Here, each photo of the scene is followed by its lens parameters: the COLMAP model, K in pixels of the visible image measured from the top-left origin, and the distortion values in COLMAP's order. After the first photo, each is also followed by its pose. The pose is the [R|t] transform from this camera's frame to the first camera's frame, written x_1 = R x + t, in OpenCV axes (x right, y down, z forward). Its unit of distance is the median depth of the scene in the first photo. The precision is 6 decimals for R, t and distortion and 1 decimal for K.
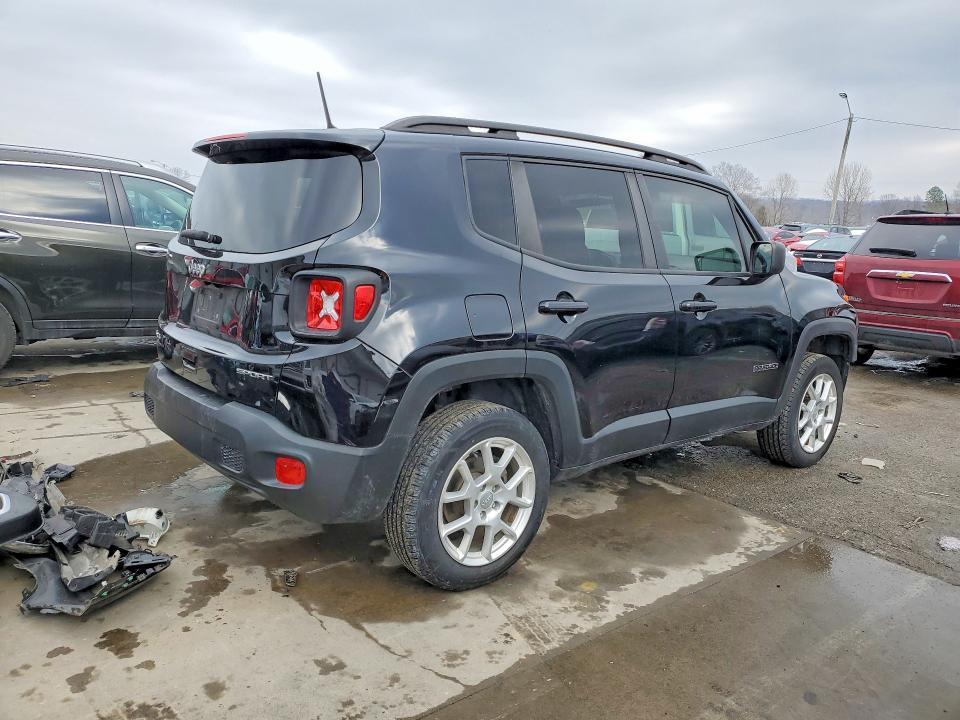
lens RADIAL K [[757.8, 0, 478.2], [0, 757.8, 361.1], [0, 0, 1]] dist [0.004479, 0.010498]
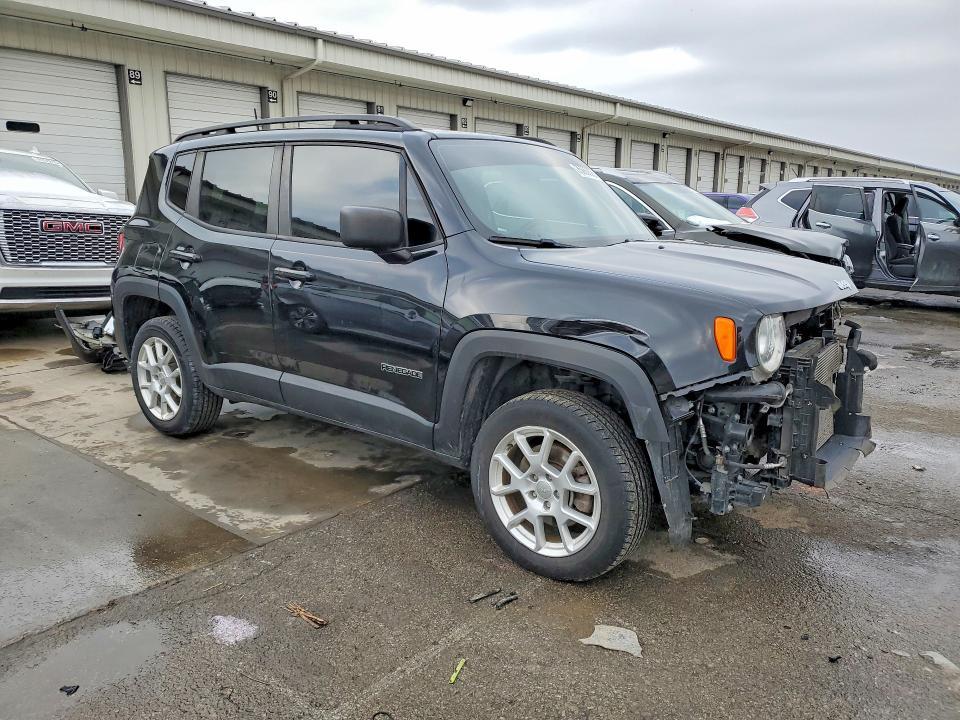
lens RADIAL K [[757.8, 0, 478.0], [0, 757.8, 359.7], [0, 0, 1]] dist [0.004479, 0.010498]
pose [[0.187219, 0.165438, -0.968287, 1.373737], [-0.180846, 0.974672, 0.131562, -0.148871], [0.965528, 0.150480, 0.212396, 1.079304]]
